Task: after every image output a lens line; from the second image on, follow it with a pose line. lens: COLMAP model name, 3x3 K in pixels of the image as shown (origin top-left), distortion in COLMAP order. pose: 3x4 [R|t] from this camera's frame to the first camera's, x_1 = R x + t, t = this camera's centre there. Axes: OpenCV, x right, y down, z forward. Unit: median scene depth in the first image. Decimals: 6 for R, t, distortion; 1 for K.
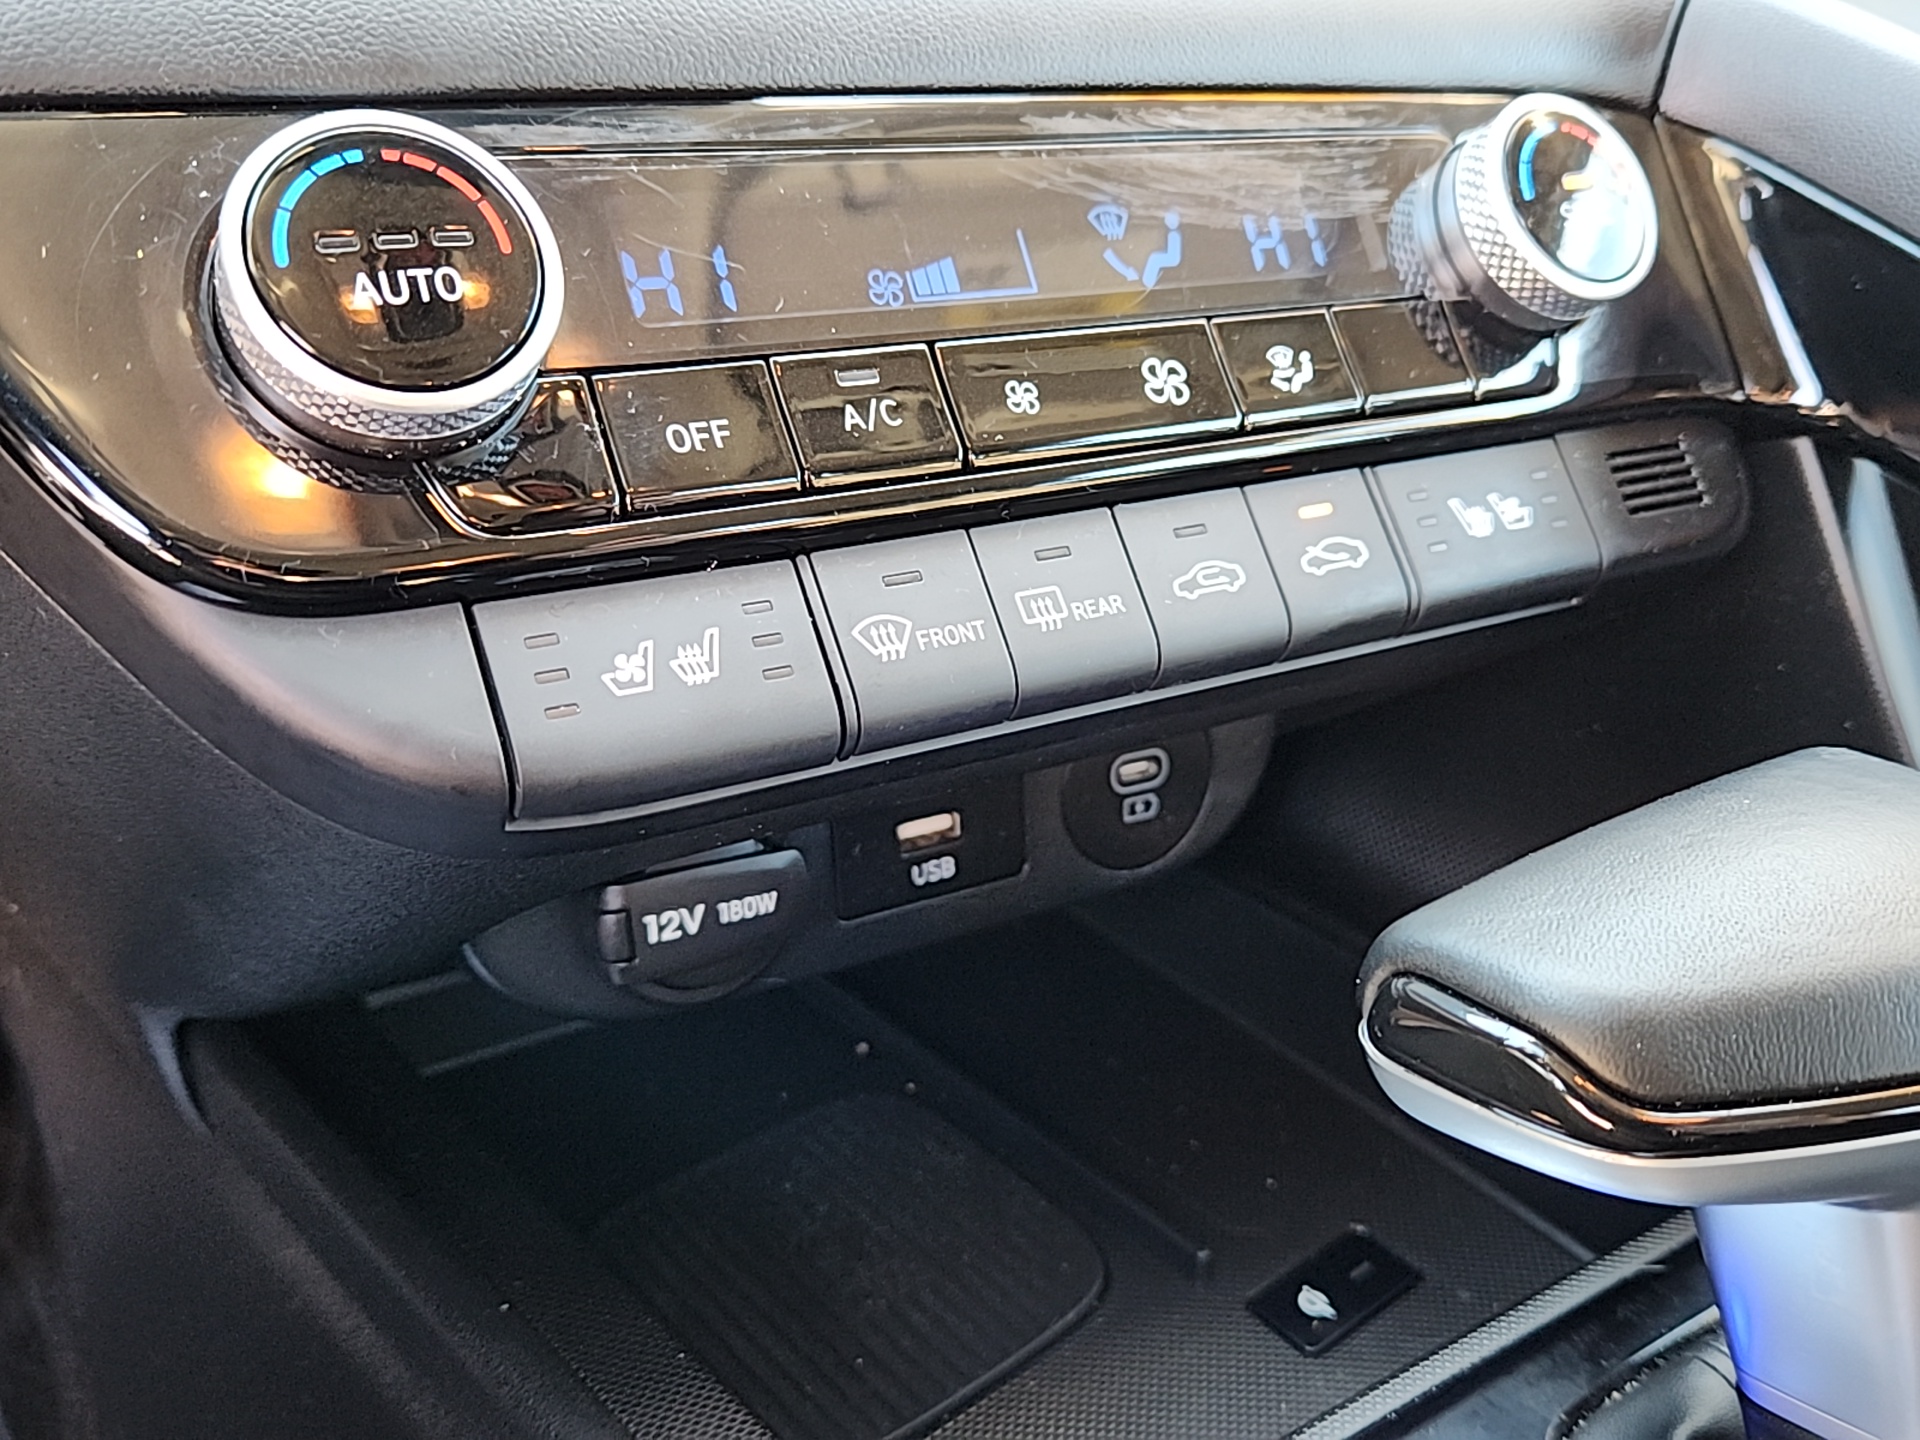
lens RADIAL K [[1589.1, 0, 960.6], [0, 1589.1, 773.5], [0, 0, 1]] dist [0.097198, -0.223828]
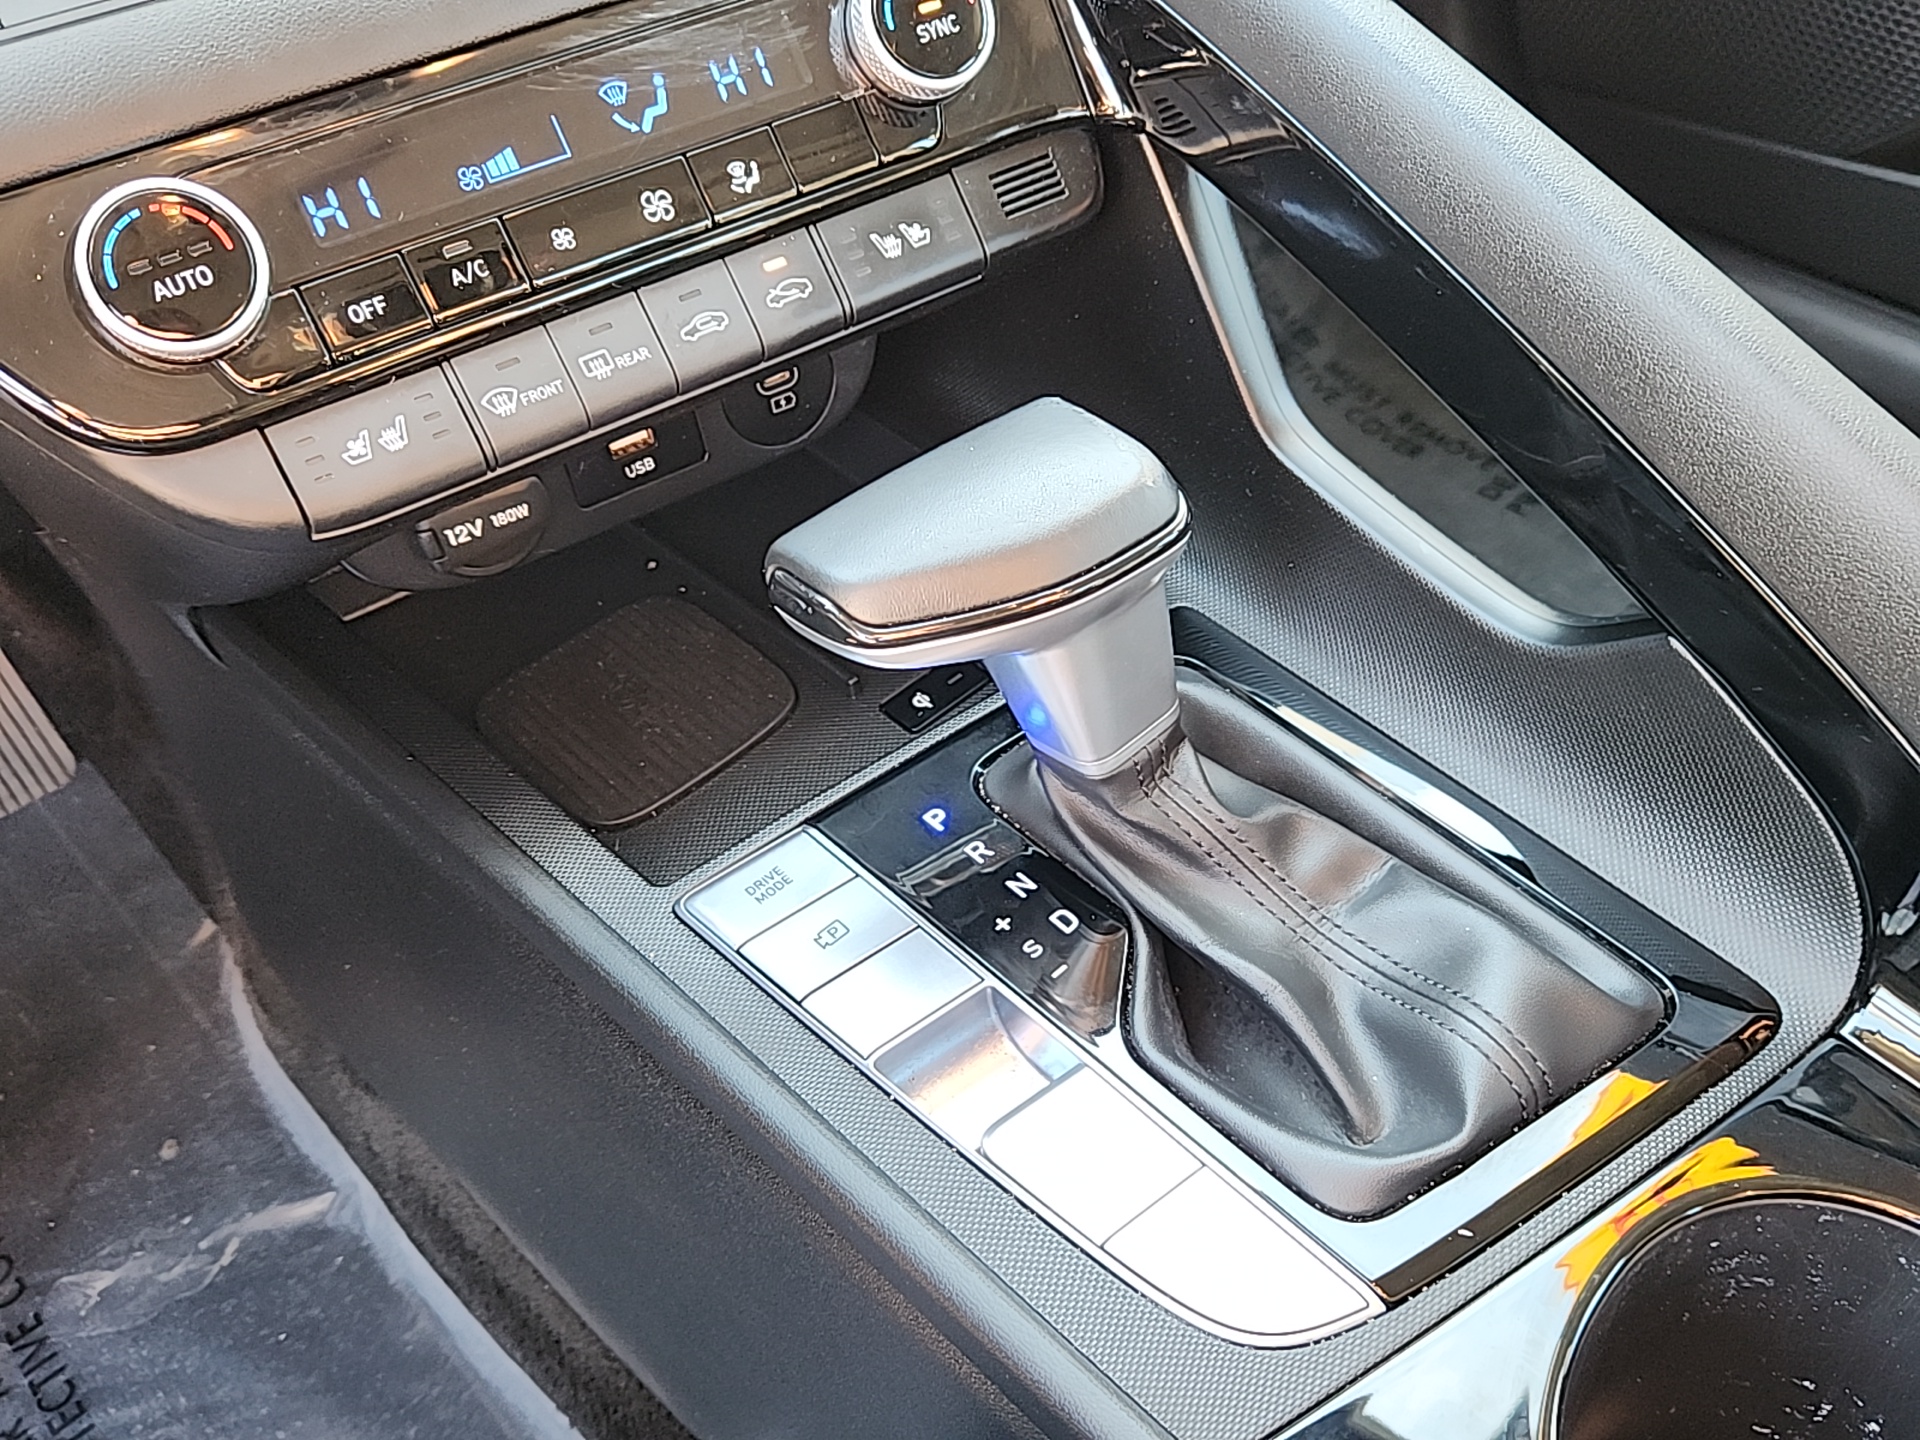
lens RADIAL K [[1668.6, 0, 998.8], [0, 1668.6, 710.6], [0, 0, 1]] dist [0.081237, -0.098617]
pose [[0.994055, -0.098478, -0.046436, 0.490576], [0.108388, 0.935445, 0.336445, -0.293815], [0.010306, -0.339478, 0.940558, -0.782853]]
